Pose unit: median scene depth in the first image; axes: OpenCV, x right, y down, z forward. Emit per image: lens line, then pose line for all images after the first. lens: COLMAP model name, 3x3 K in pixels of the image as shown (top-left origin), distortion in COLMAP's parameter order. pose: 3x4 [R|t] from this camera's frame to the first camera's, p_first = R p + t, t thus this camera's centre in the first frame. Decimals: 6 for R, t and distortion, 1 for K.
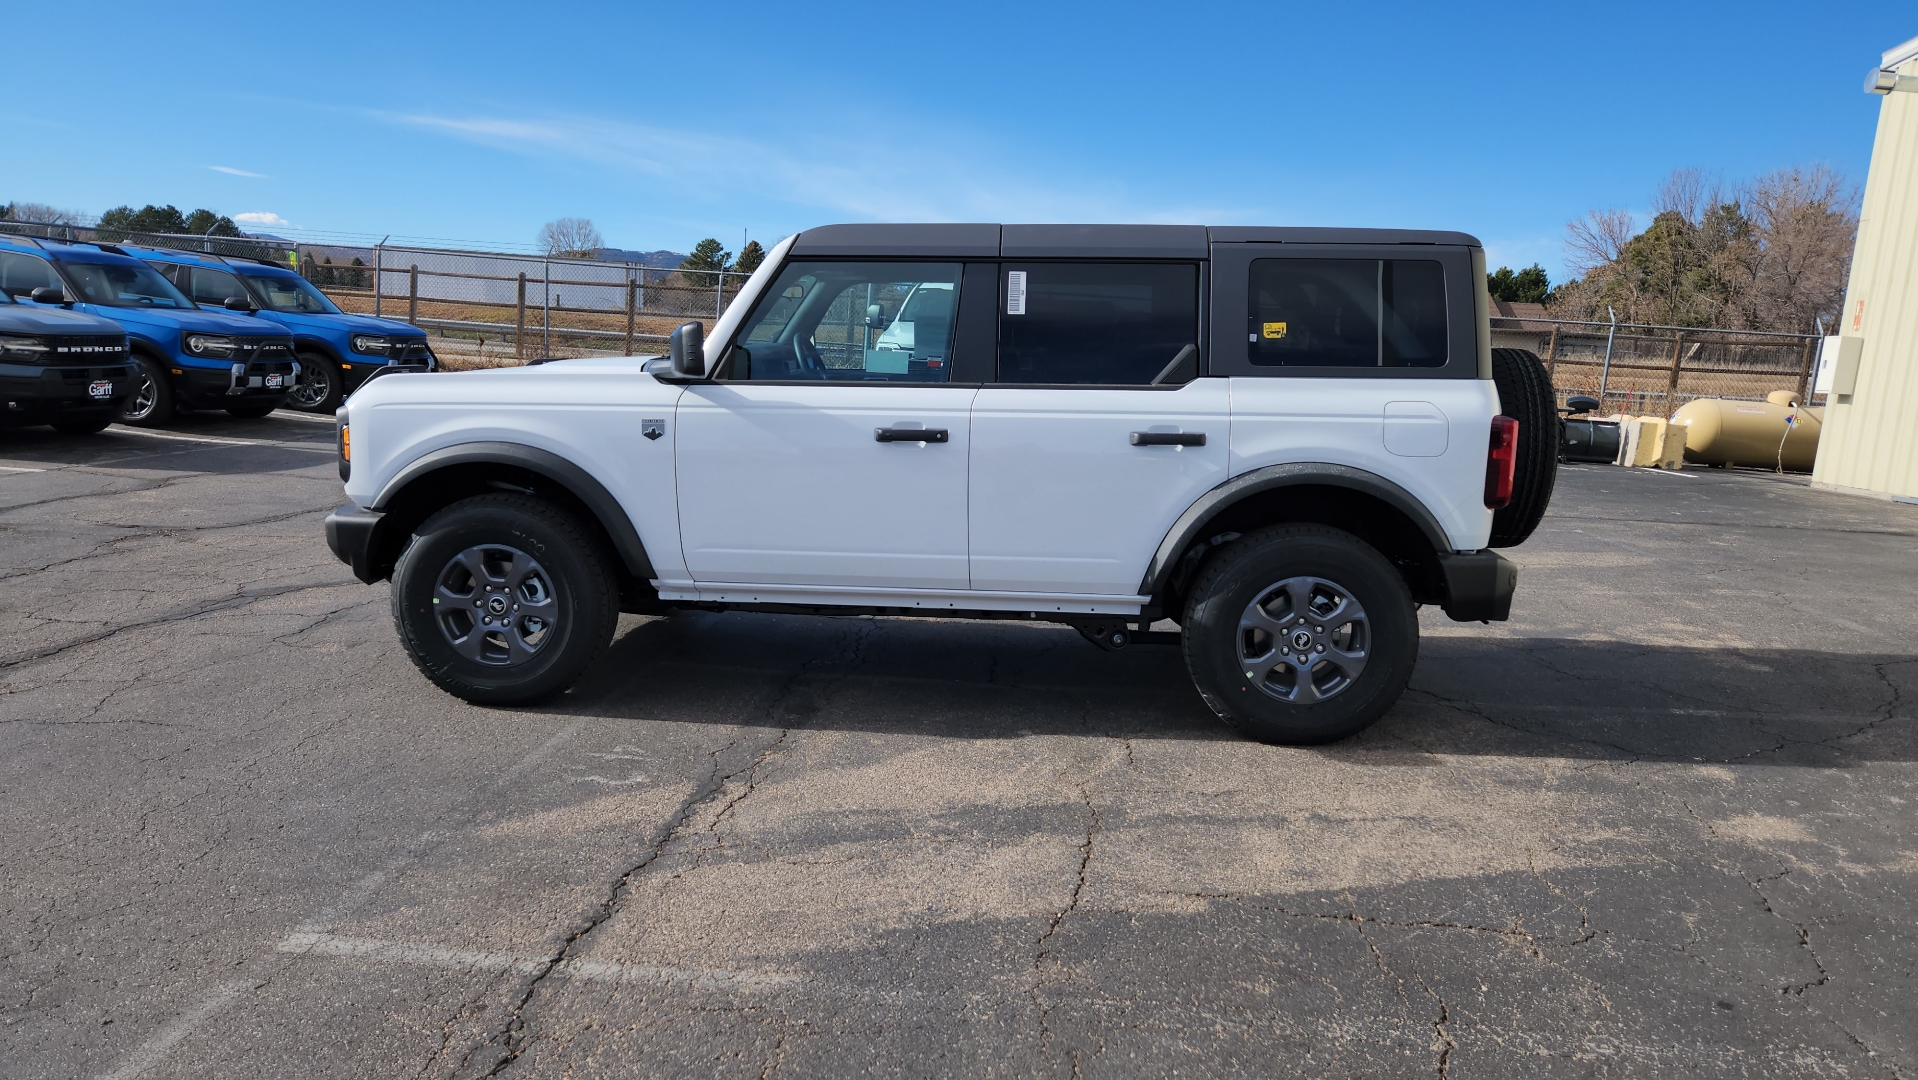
lens RADIAL K [[1261.9, 0, 928.9], [0, 1261.9, 541.5], [0, 0, 1]] dist [0.075427, -0.058214]
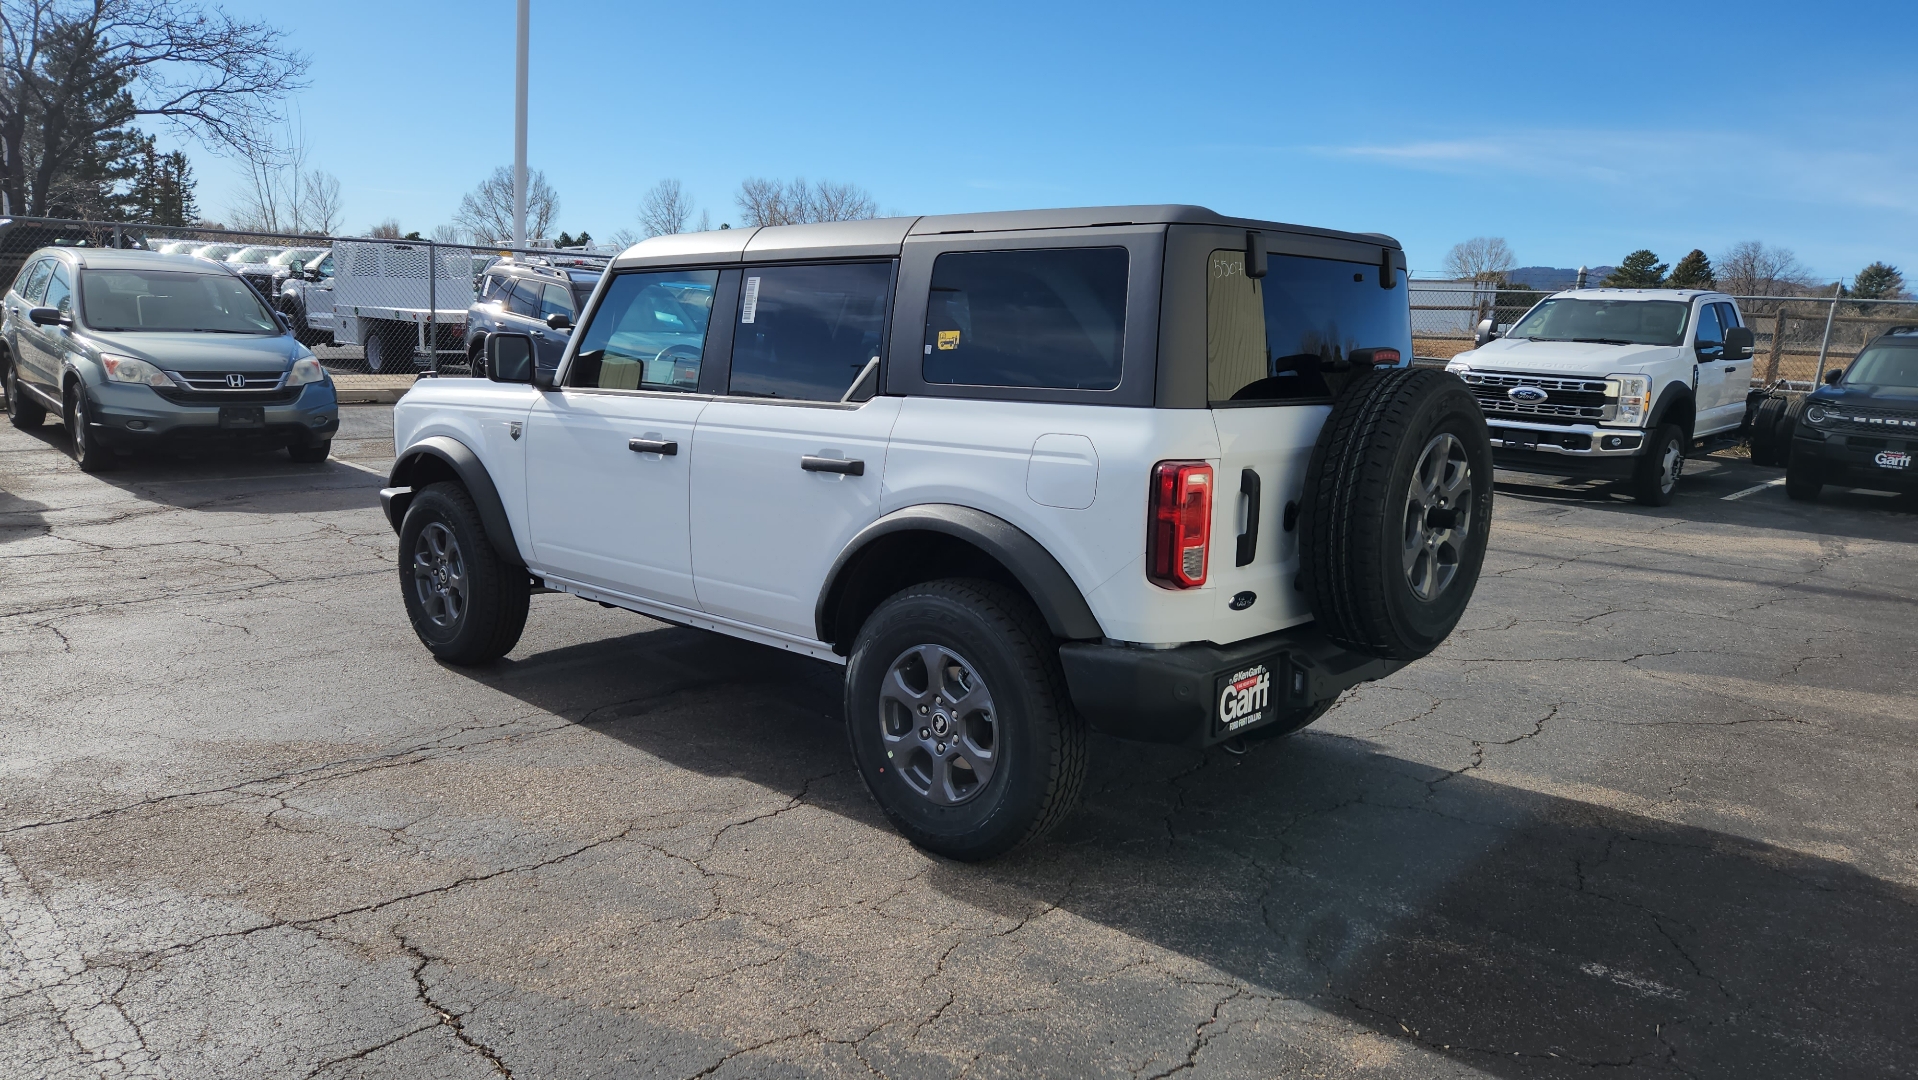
lens RADIAL K [[1261.9, 0, 928.9], [0, 1261.9, 541.5], [0, 0, 1]] dist [0.075427, -0.058214]
pose [[0.784611, 0.093056, -0.612965, 0.759703], [-0.104868, 0.994346, 0.016720, -0.049465], [0.611055, 0.051161, 0.789933, 0.354280]]
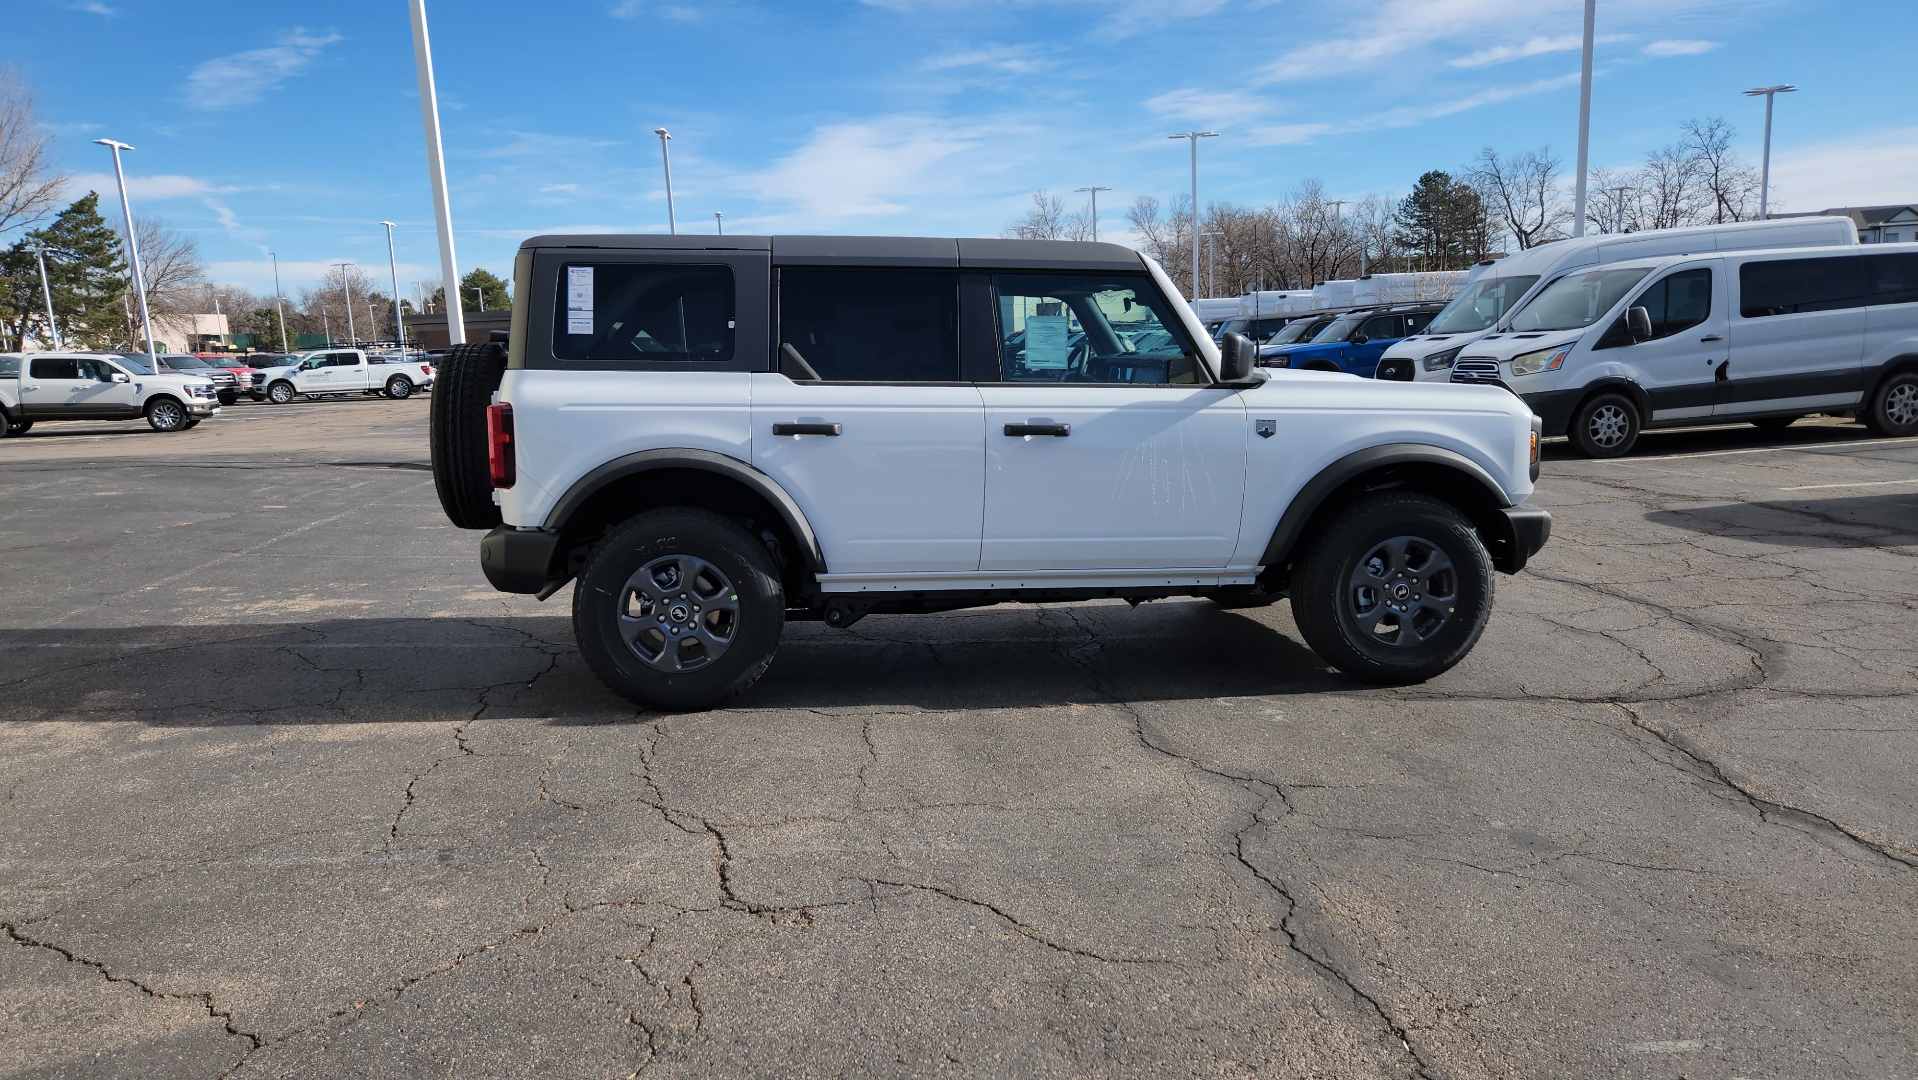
lens RADIAL K [[1291.4, 0, 927.7], [0, 1291.4, 507.7], [0, 0, 1]] dist [0.071299, -0.056524]
pose [[-0.978599, 0.003203, -0.205749, 0.343251], [-0.054122, 0.960668, 0.272376, -0.382324], [0.198529, 0.277682, -0.939935, 2.429800]]
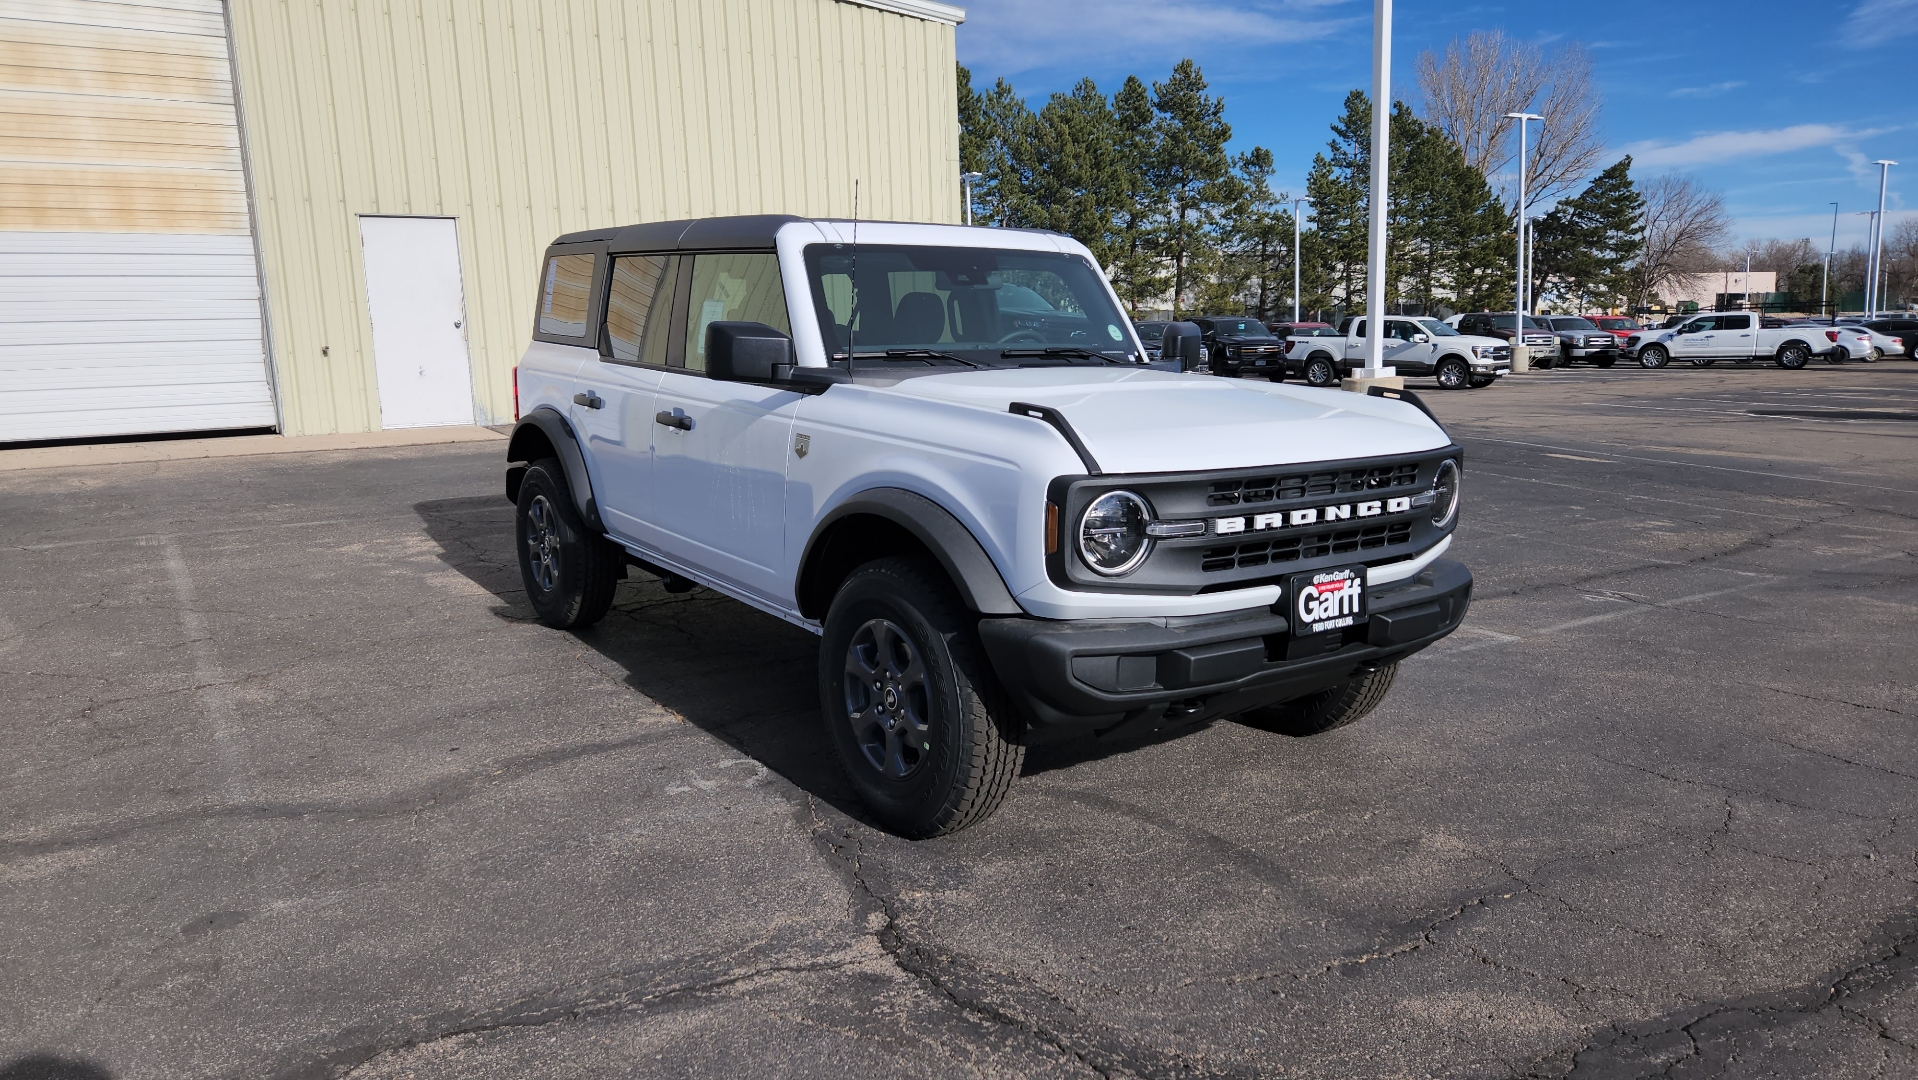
lens RADIAL K [[1292.1, 0, 934.6], [0, 1292.1, 527.8], [0, 0, 1]] dist [0.075973, -0.060444]
pose [[-0.638977, -0.160822, 0.752227, -0.932633], [0.099951, 0.952252, 0.288489, -0.347932], [-0.762705, 0.259523, -0.592393, 1.864733]]
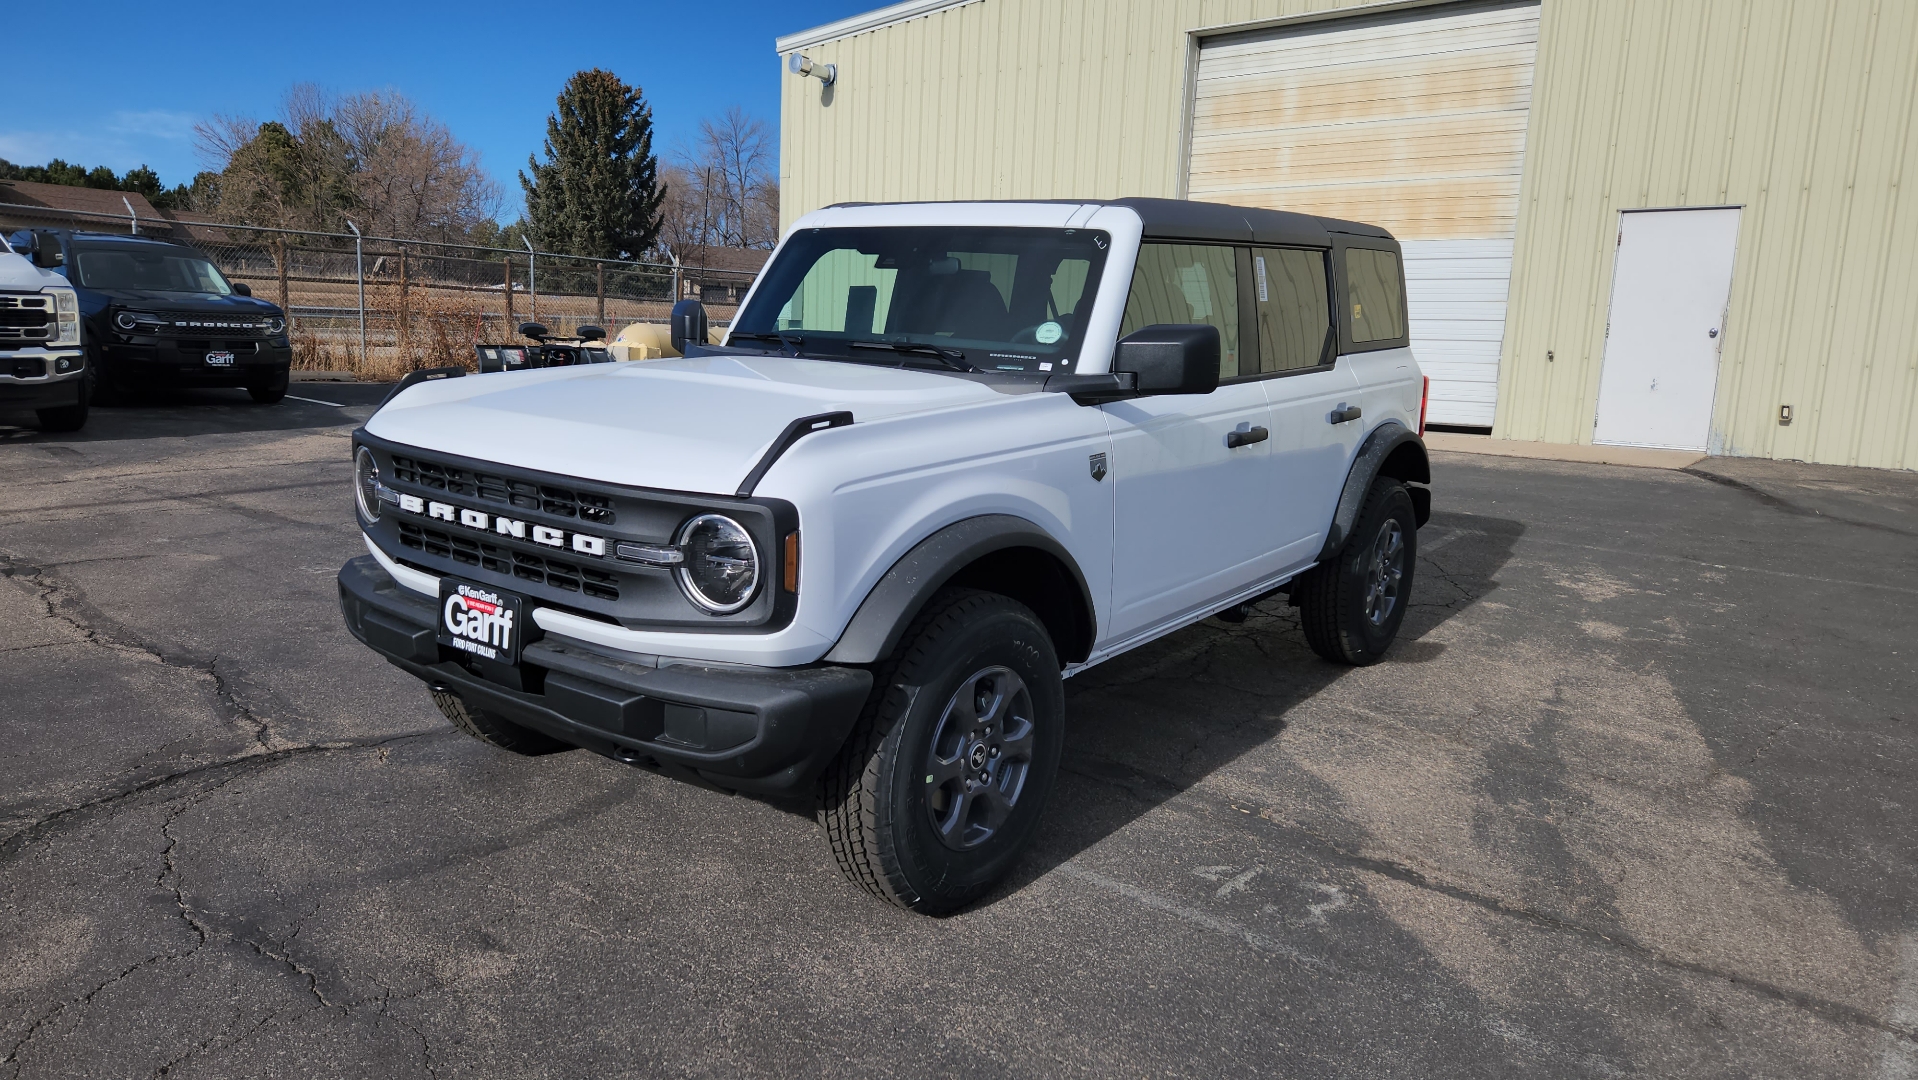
lens RADIAL K [[1299.0, 0, 912.0], [0, 1299.0, 535.2], [0, 0, 1]] dist [0.075737, -0.061536]
pose [[0.553717, -0.169992, 0.815169, -0.929134], [0.121674, 0.984951, 0.122748, -0.158818], [-0.823767, 0.031217, 0.566068, 0.660640]]
